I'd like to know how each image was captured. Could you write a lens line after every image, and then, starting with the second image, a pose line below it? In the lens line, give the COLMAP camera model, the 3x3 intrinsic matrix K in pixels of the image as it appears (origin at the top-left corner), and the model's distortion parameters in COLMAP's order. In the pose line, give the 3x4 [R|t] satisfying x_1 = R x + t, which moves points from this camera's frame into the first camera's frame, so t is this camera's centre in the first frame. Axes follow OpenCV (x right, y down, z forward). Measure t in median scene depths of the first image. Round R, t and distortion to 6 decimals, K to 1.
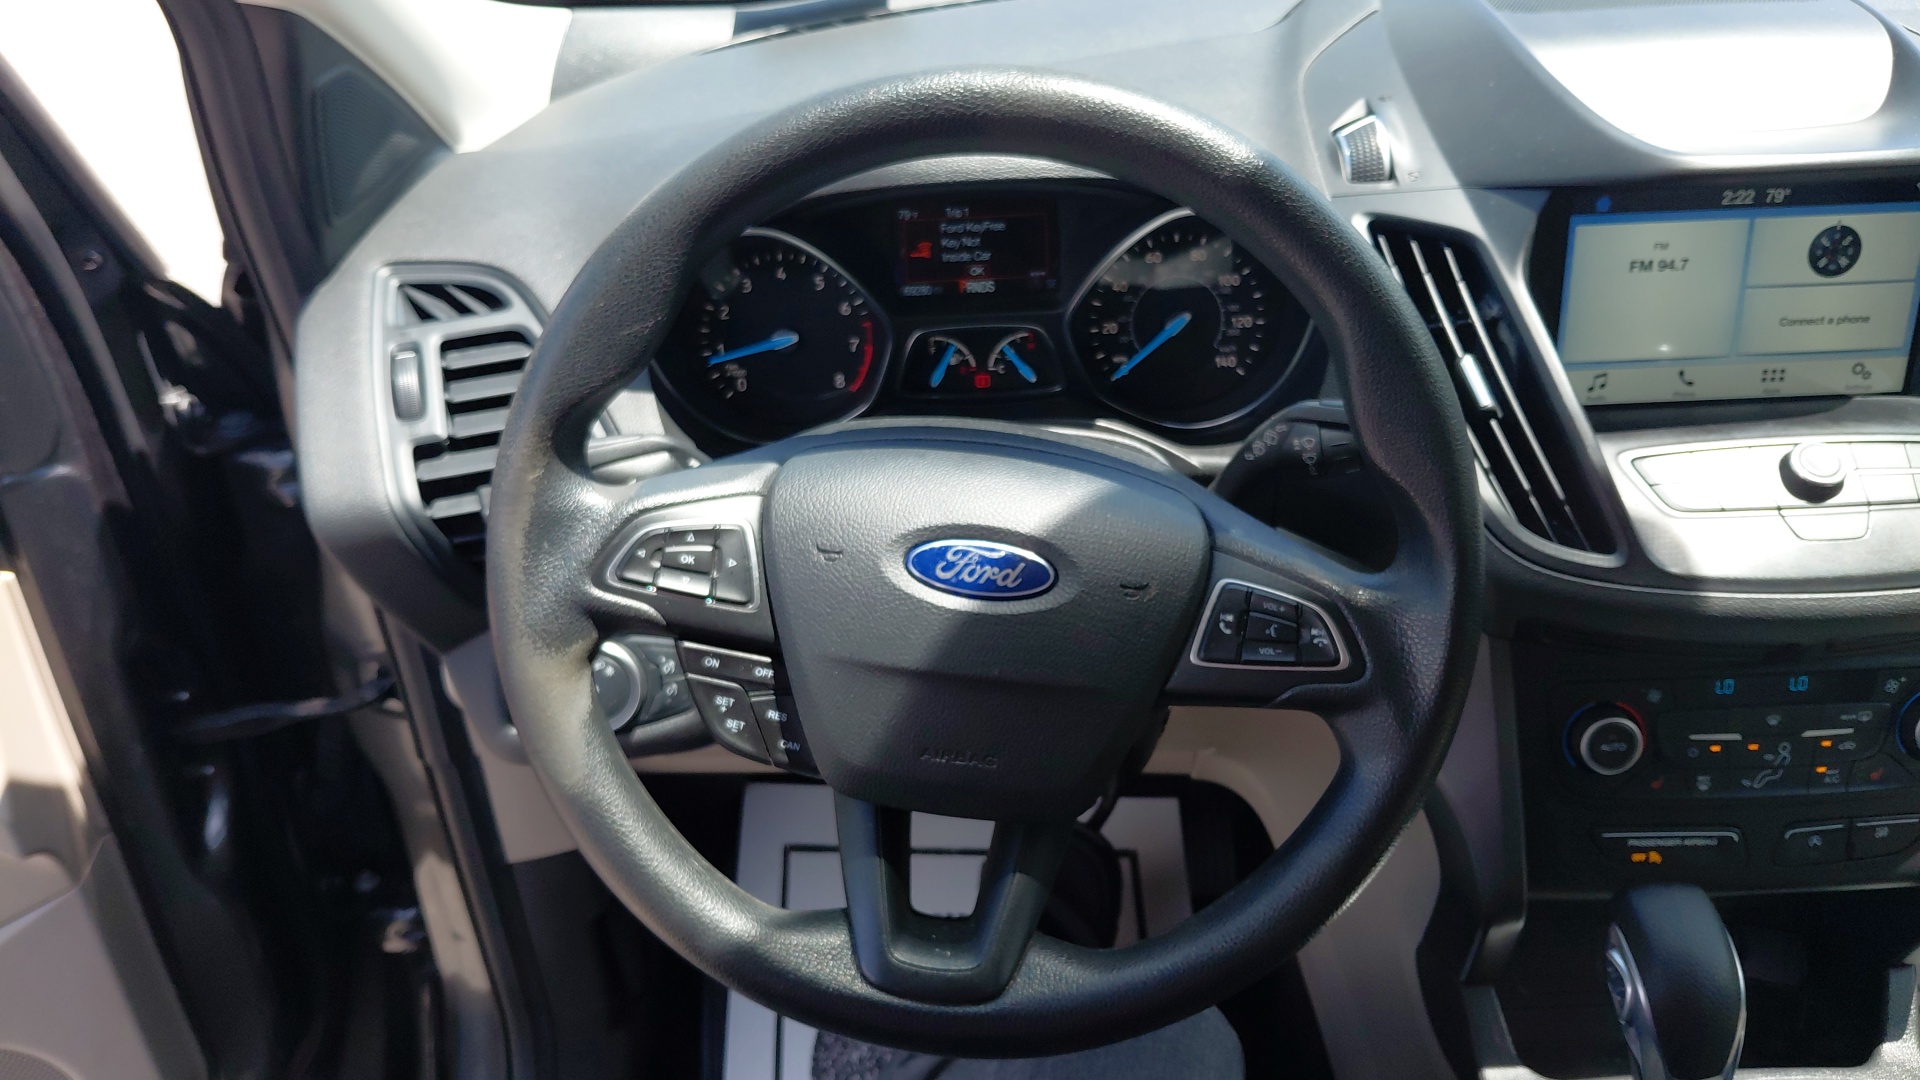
lens RADIAL K [[1445.4, 0, 954.3], [0, 1445.4, 570.7], [0, 0, 1]] dist [0.087525, -0.172721]
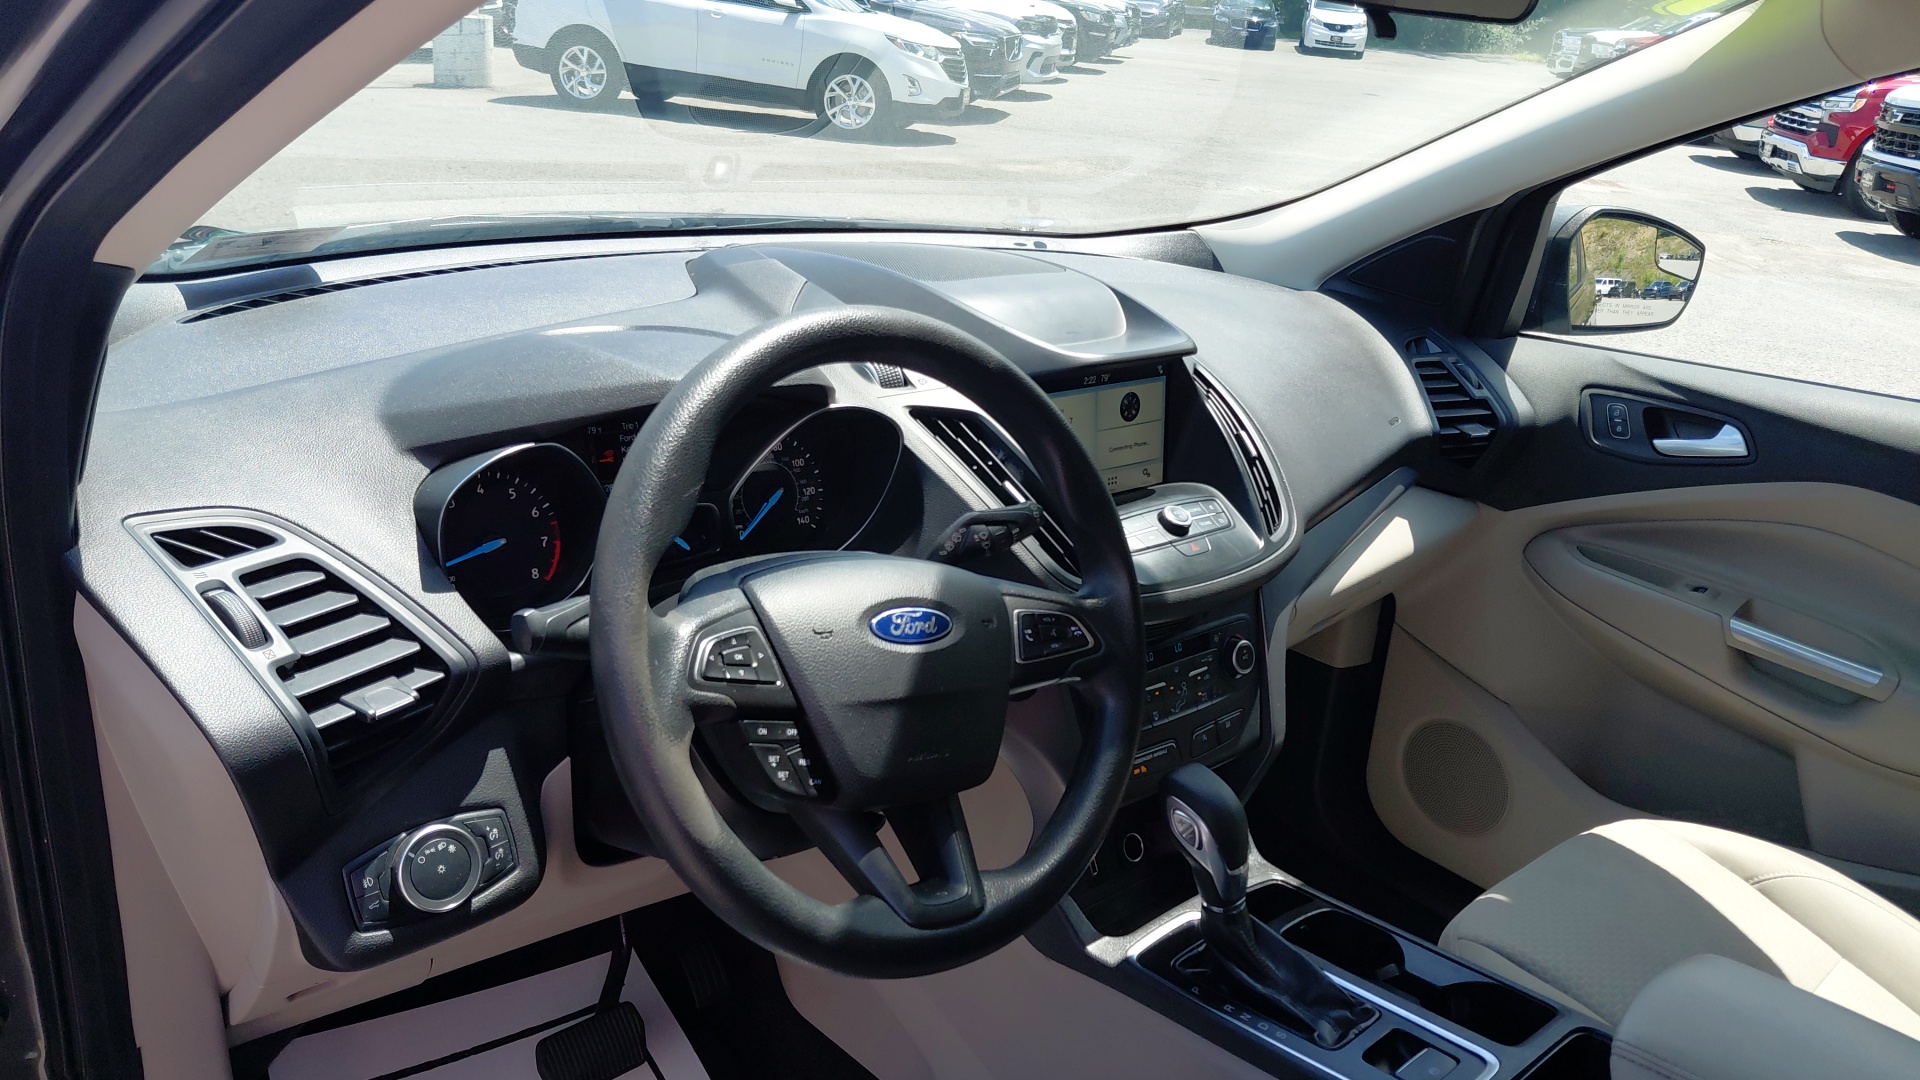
lens RADIAL K [[1409.5, 0, 968.0], [0, 1409.5, 585.9], [0, 0, 1]] dist [0.030460, -0.000359]
pose [[0.725547, -0.144645, 0.672800, -0.700871], [0.257728, 0.963623, -0.070765, 0.059265], [-0.638089, 0.224742, 0.736433, -0.087159]]
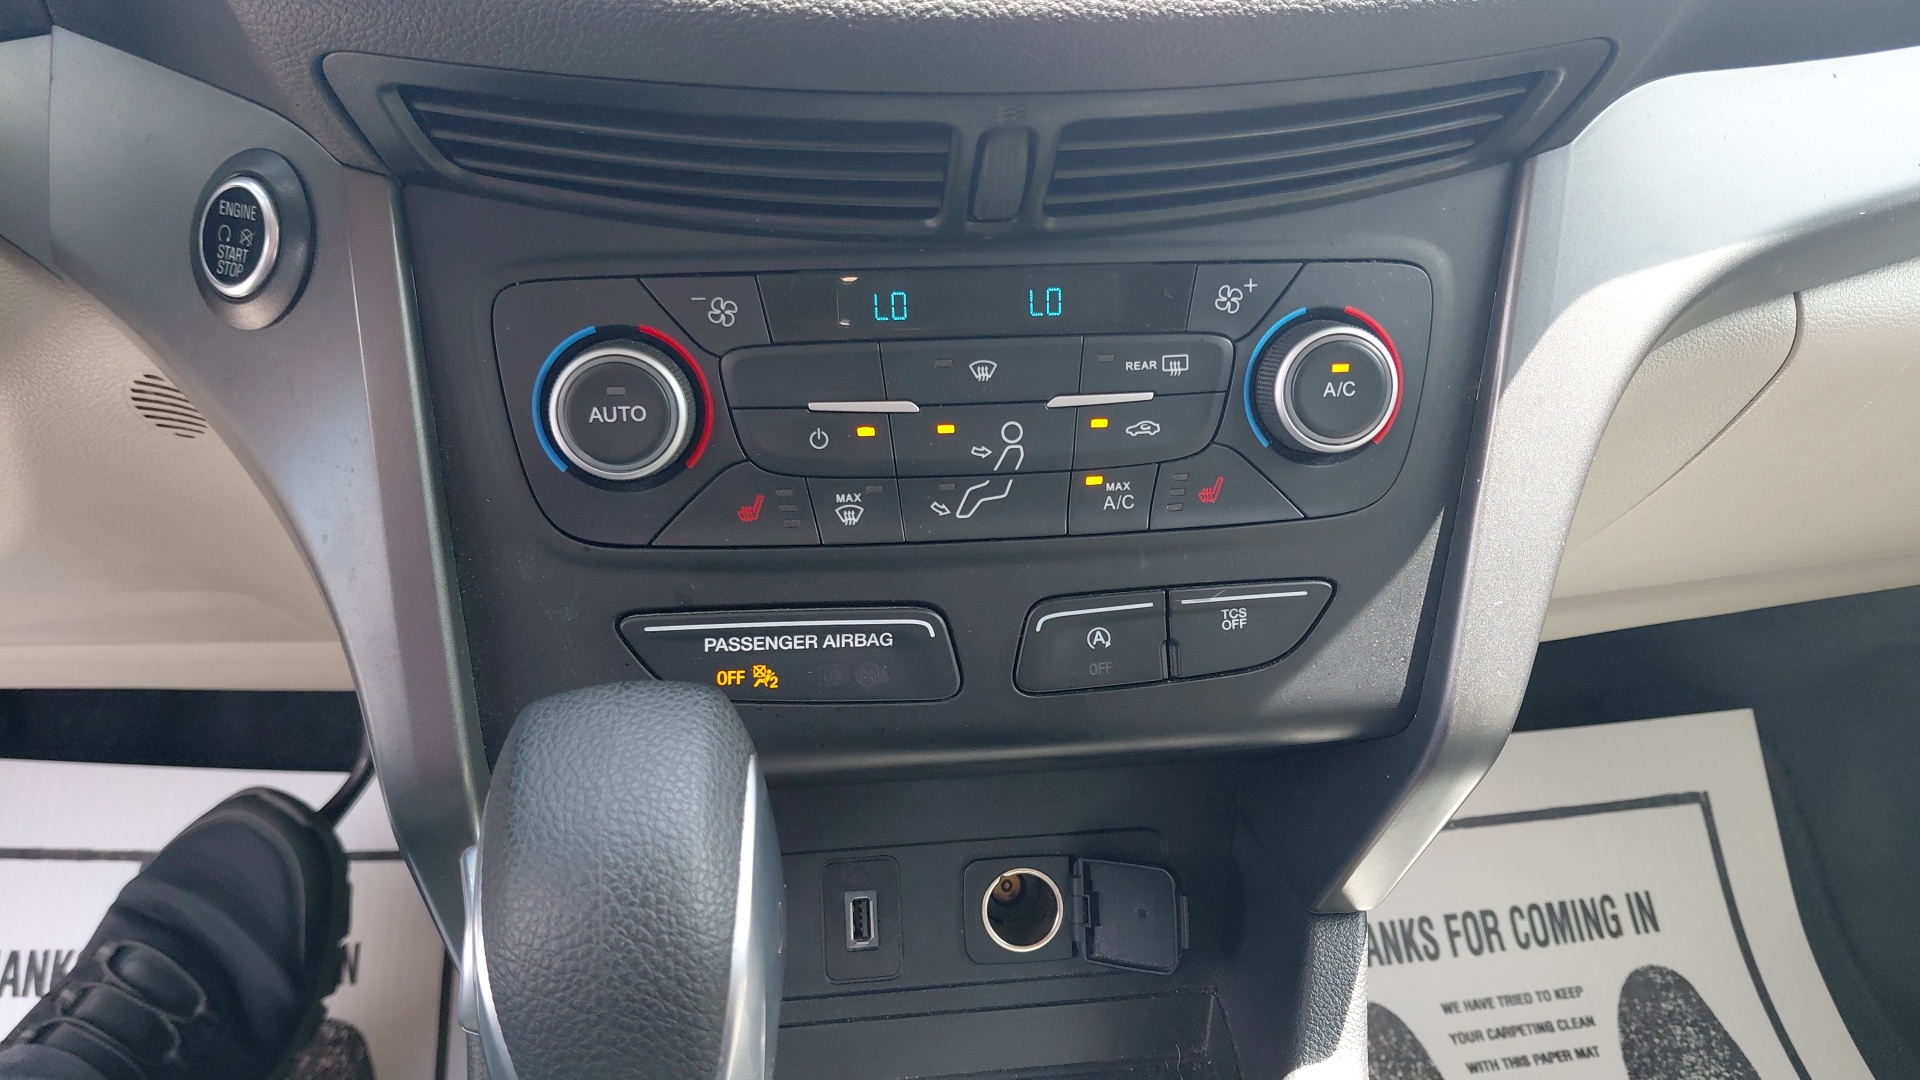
lens RADIAL K [[1444.4, 0, 969.6], [0, 1444.4, 546.7], [0, 0, 1]] dist [-0.005376, -0.010905]
pose [[0.988016, -0.003523, 0.154311, 0.463216], [0.012212, 0.998390, -0.055396, 0.177334], [-0.153868, 0.056616, 0.986468, 0.518705]]
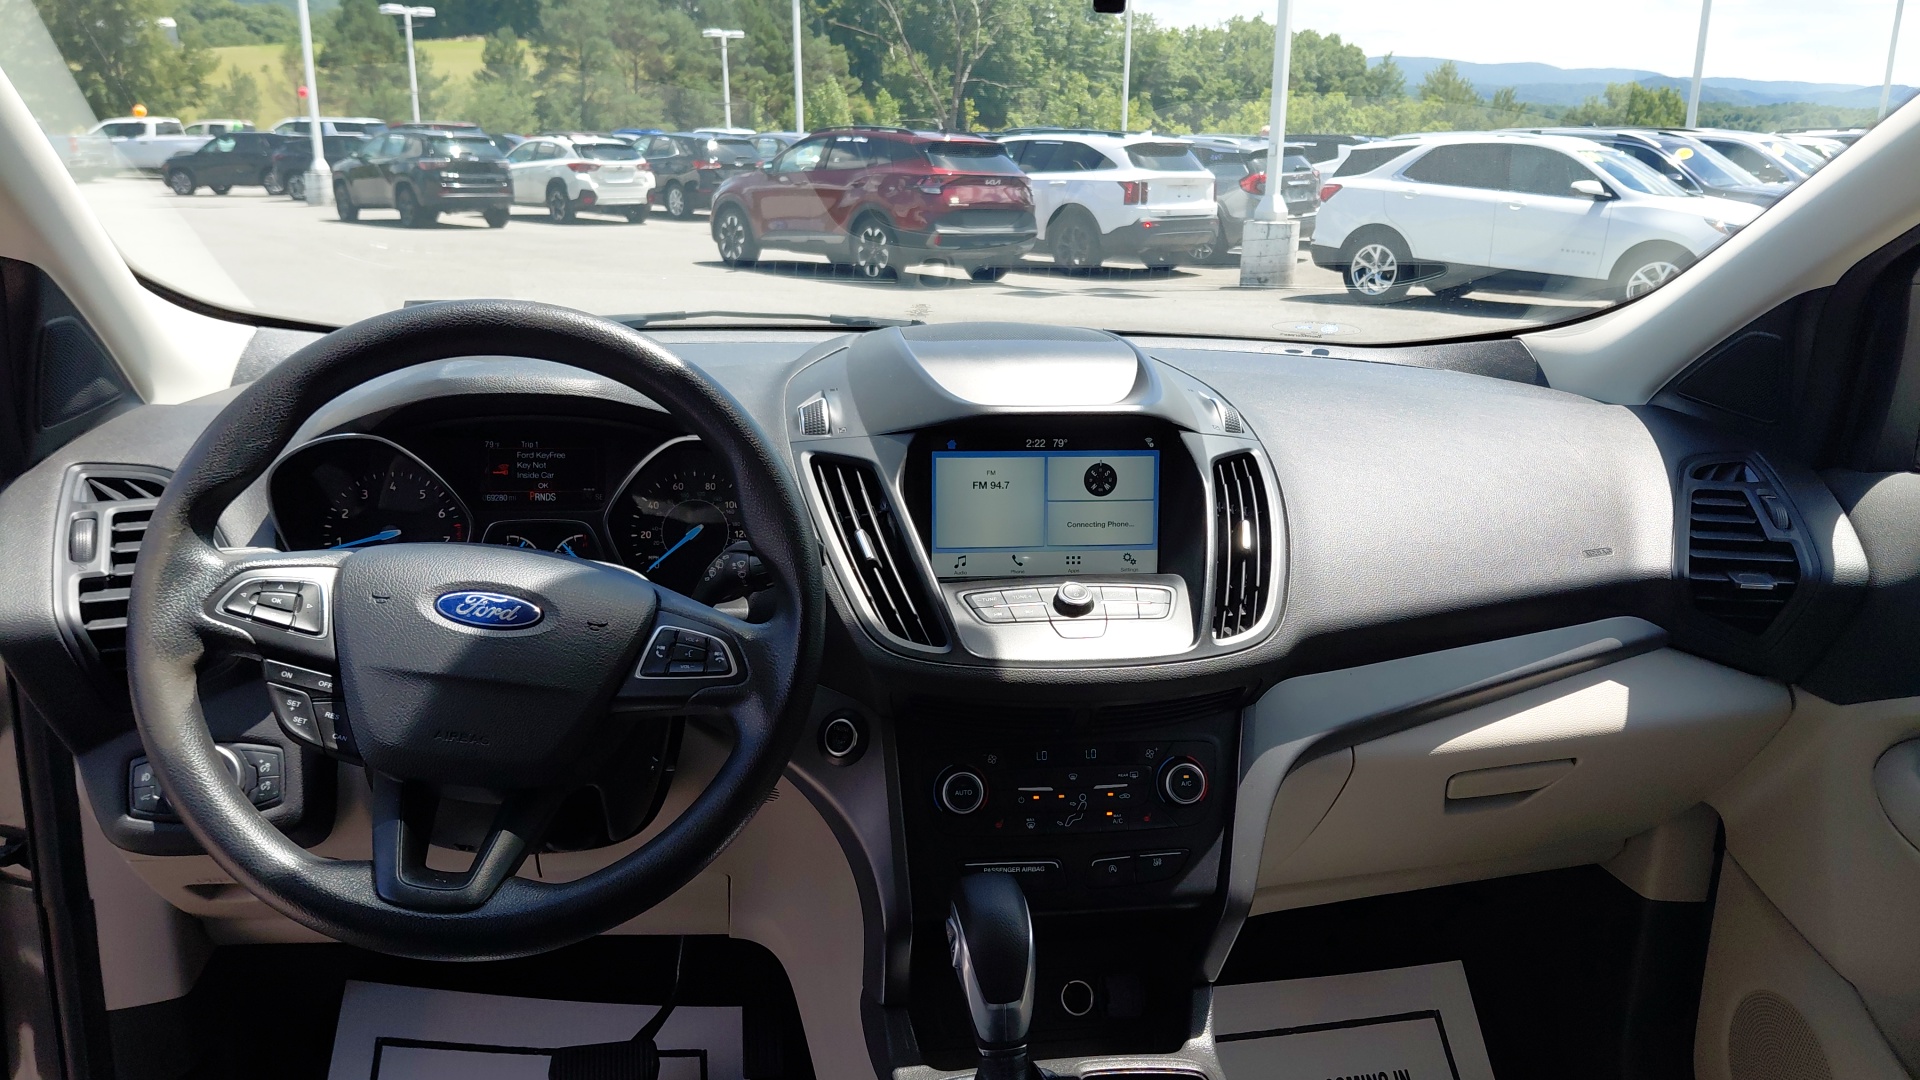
lens RADIAL K [[1433.7, 0, 958.1], [0, 1433.7, 536.4], [0, 0, 1]] dist [0.045873, -0.124438]
pose [[0.980326, 0.038592, 0.193575, 0.154315], [0.025117, 0.948338, -0.316265, 0.311092], [-0.195780, 0.314905, 0.928712, -0.369150]]
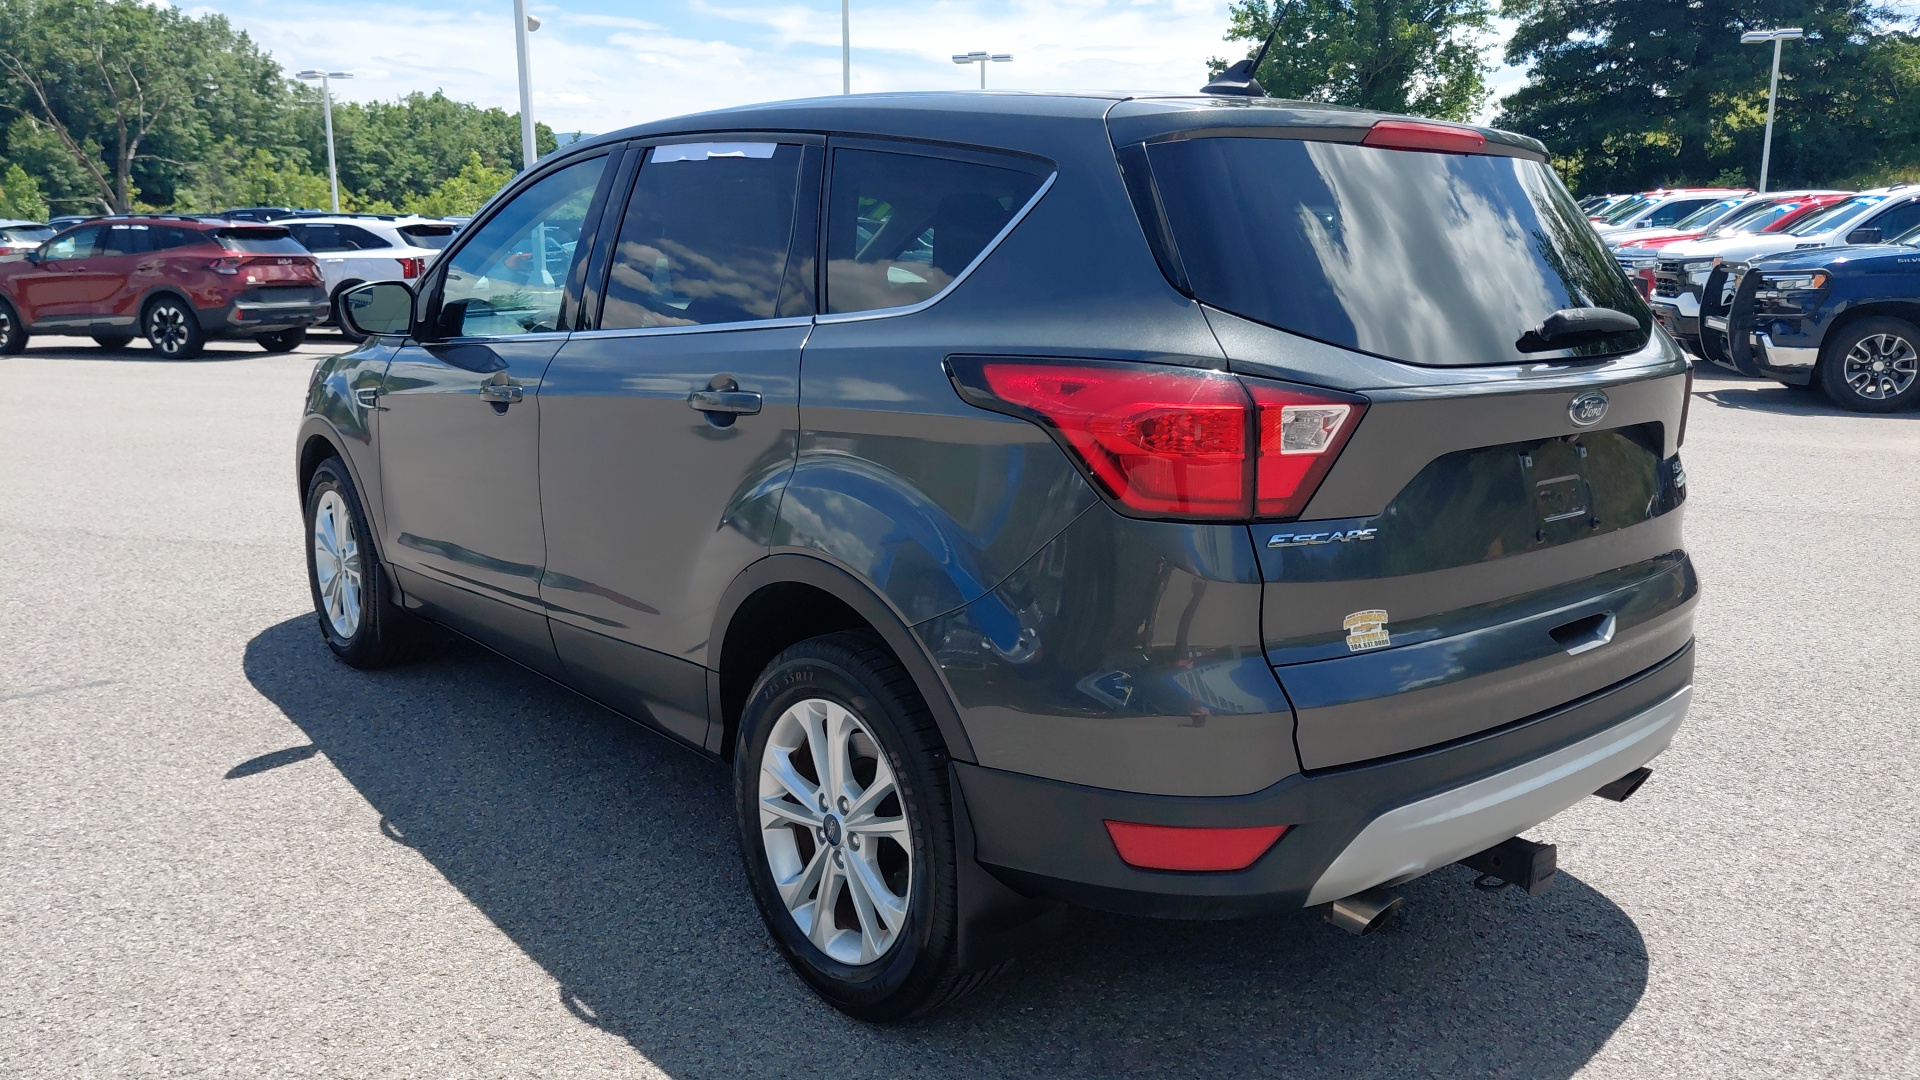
lens RADIAL K [[1444.4, 0, 969.6], [0, 1444.4, 546.7], [0, 0, 1]] dist [-0.005376, -0.010905]
pose [[0.752846, -0.071655, 0.654284, -2.856177], [0.316060, 0.911306, -0.263869, 2.830224], [-0.577346, 0.405446, 0.708721, -3.969811]]
